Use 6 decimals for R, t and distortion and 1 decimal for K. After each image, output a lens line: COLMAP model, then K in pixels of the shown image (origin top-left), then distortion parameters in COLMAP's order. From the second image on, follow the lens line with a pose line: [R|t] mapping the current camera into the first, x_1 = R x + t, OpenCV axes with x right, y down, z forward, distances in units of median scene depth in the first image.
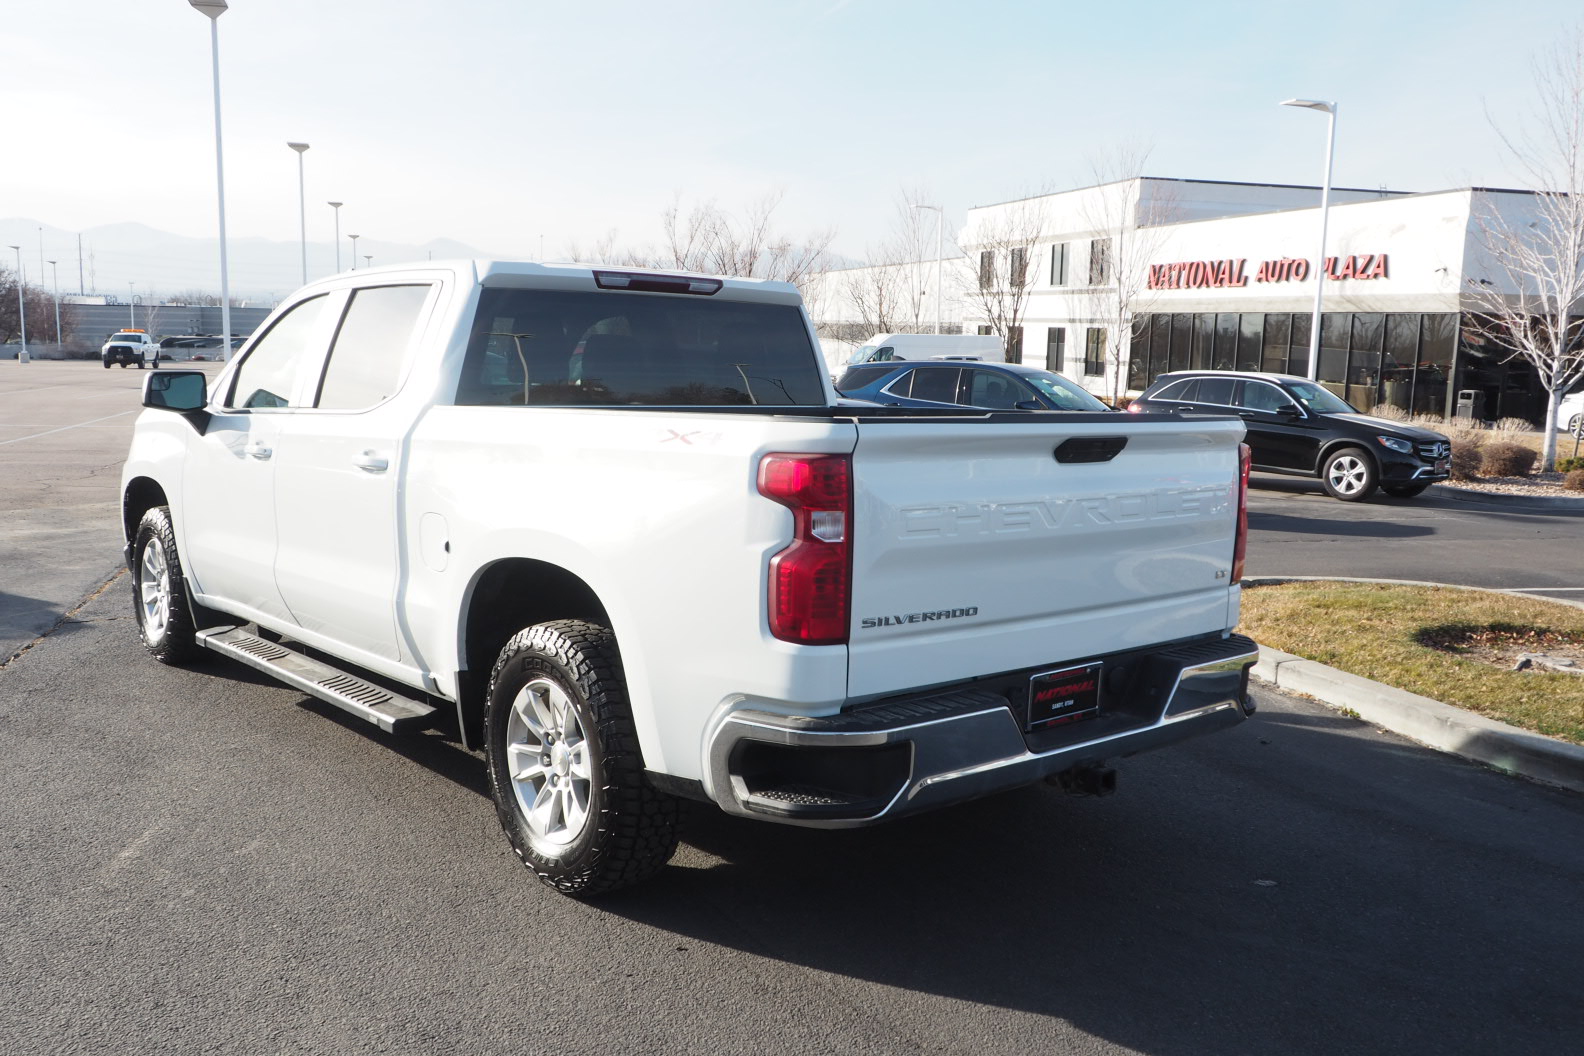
lens RADIAL K [[1365.0, 0, 792.0], [0, 1365.0, 528.0], [0, 0, 1]] dist [-0.029425, 0.010147]
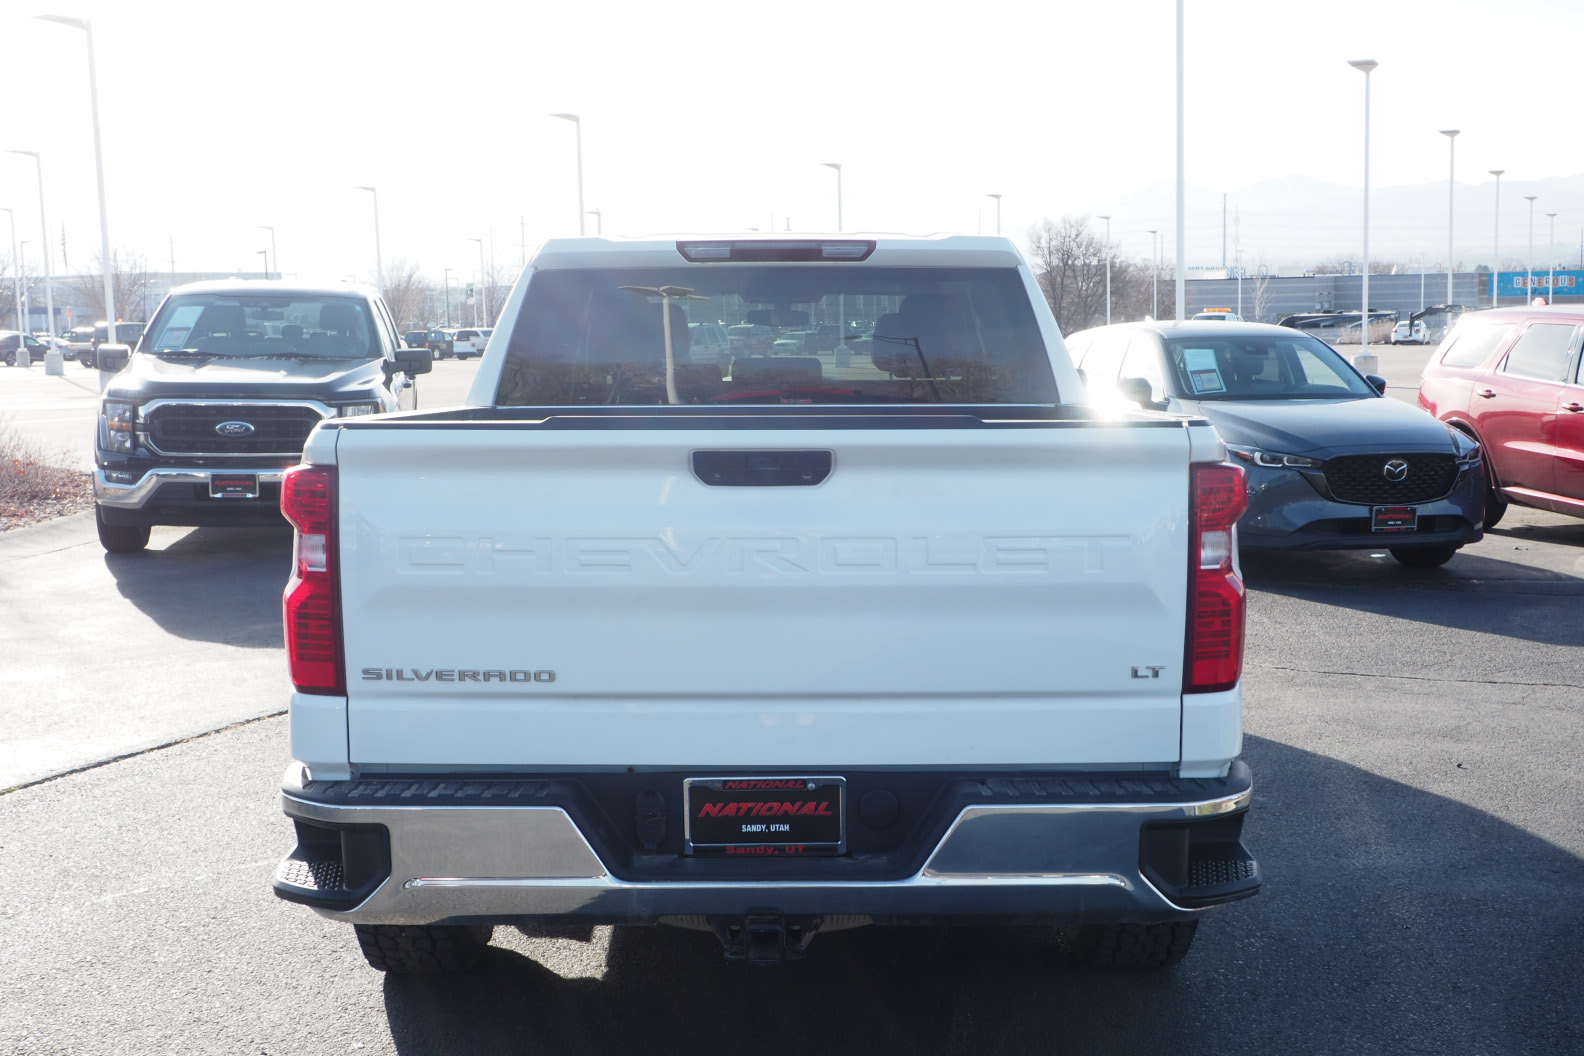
lens RADIAL K [[1794.4, 0, 792.0], [0, 1794.4, 528.0], [0, 0, 1]] dist [0.012020, 0.014151]
pose [[0.759956, 0.040813, -0.648692, 0.521362], [-0.053103, 0.998589, 0.000616, -0.017357], [0.647801, 0.033980, 0.761051, 0.192418]]
